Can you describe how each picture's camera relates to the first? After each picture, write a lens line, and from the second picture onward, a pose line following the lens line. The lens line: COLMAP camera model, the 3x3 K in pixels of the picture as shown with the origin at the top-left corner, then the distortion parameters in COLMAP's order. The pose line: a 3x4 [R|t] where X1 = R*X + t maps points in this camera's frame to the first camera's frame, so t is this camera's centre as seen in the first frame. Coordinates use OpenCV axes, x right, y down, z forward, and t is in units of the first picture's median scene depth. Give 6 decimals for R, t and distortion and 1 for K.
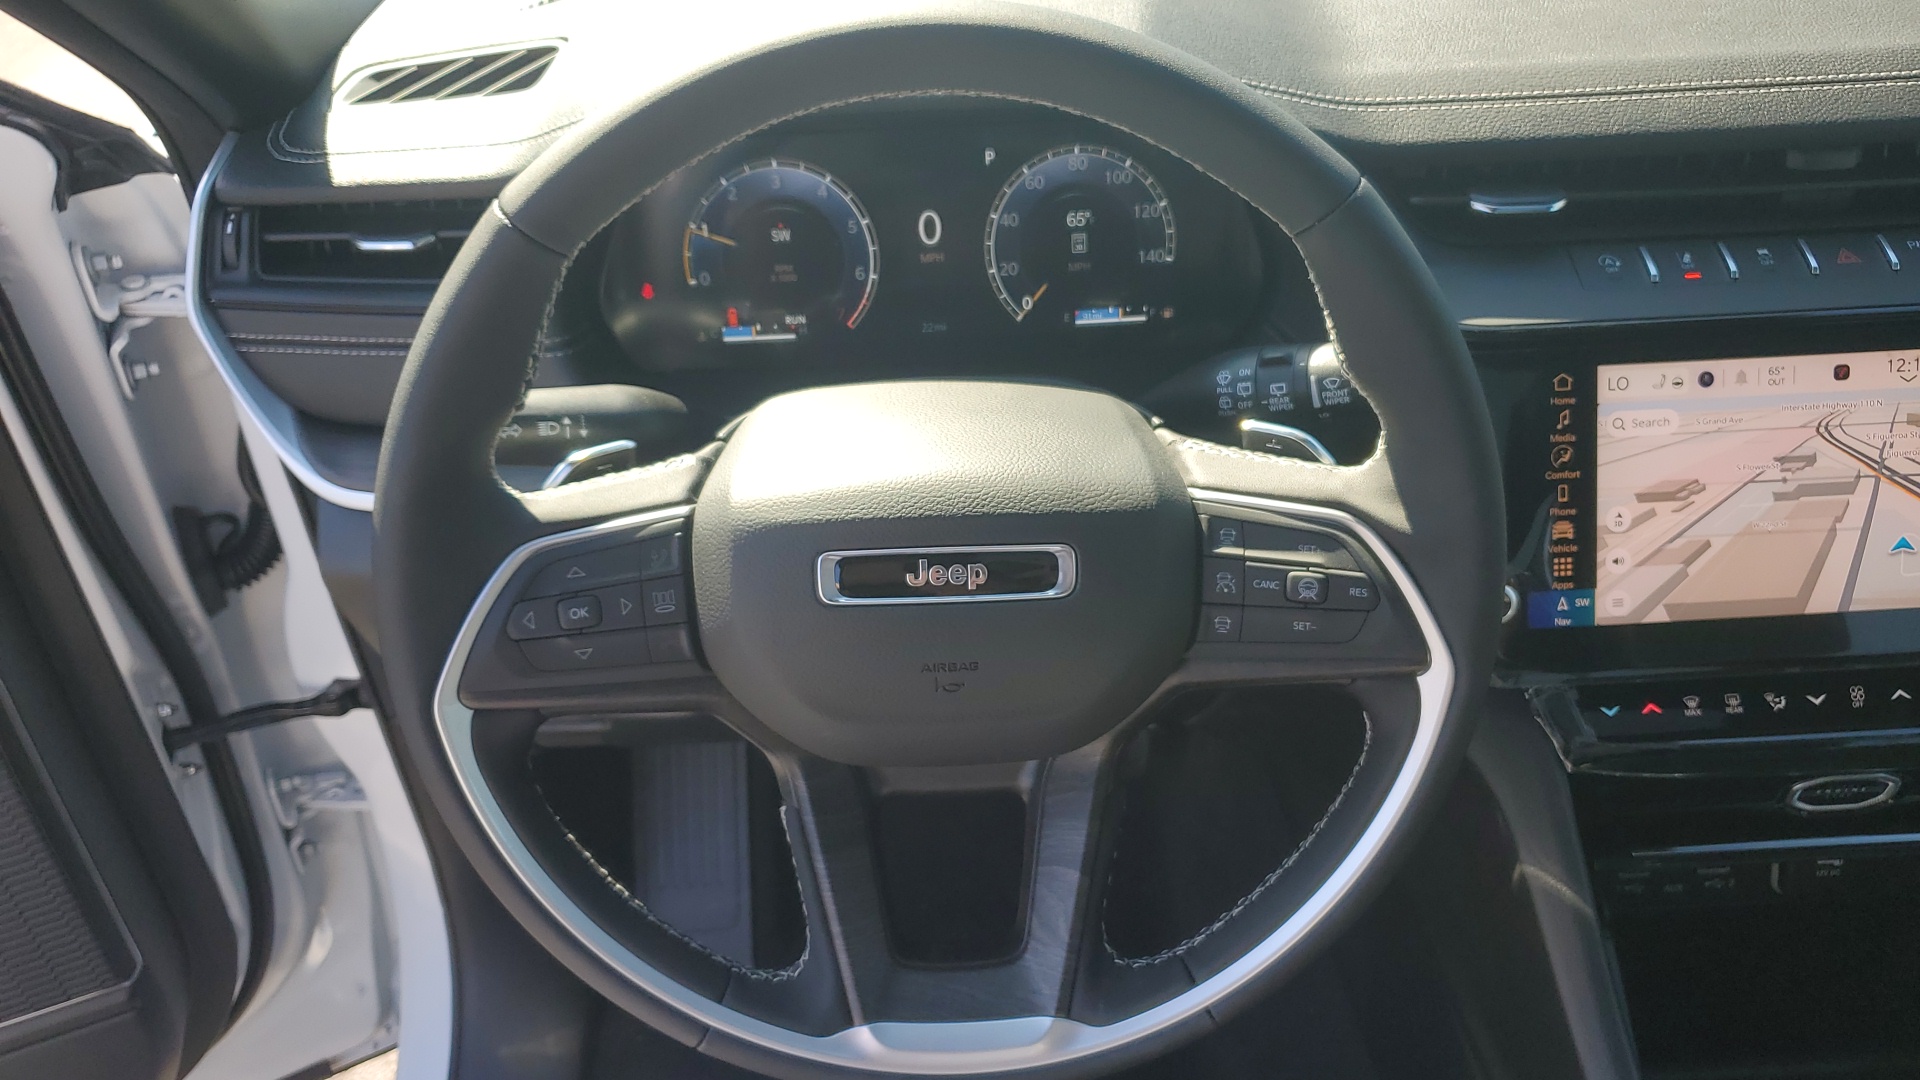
lens RADIAL K [[1475.4, 0, 988.1], [0, 1475.4, 538.2], [0, 0, 1]] dist [-0.002038, -0.008920]
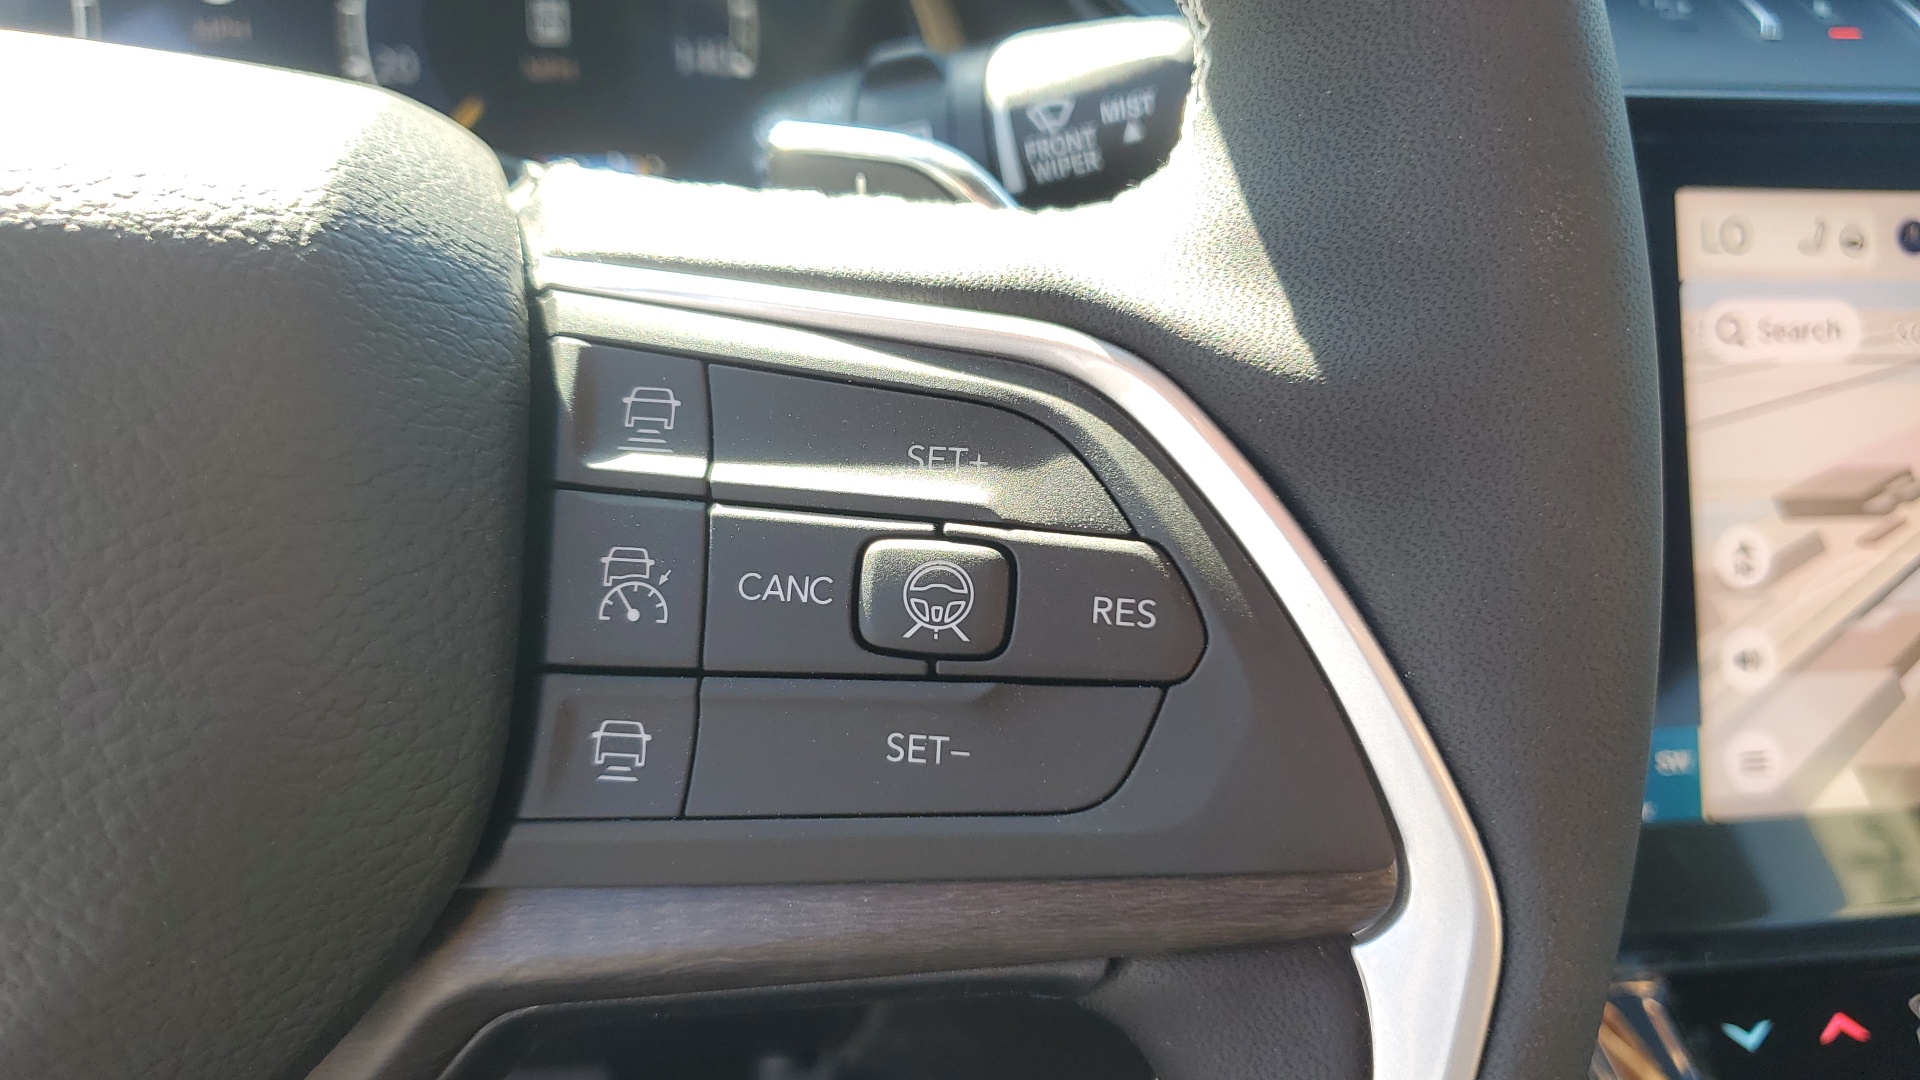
lens RADIAL K [[1562.5, 0, 960.0], [0, 1562.5, 540.0], [0, 0, 1]] dist [0.002539, -0.002720]
pose [[0.991582, 0.022742, 0.127470, 0.152531], [-0.000542, 0.985176, -0.171549, 0.058342], [-0.129482, 0.170035, 0.976894, 0.599517]]
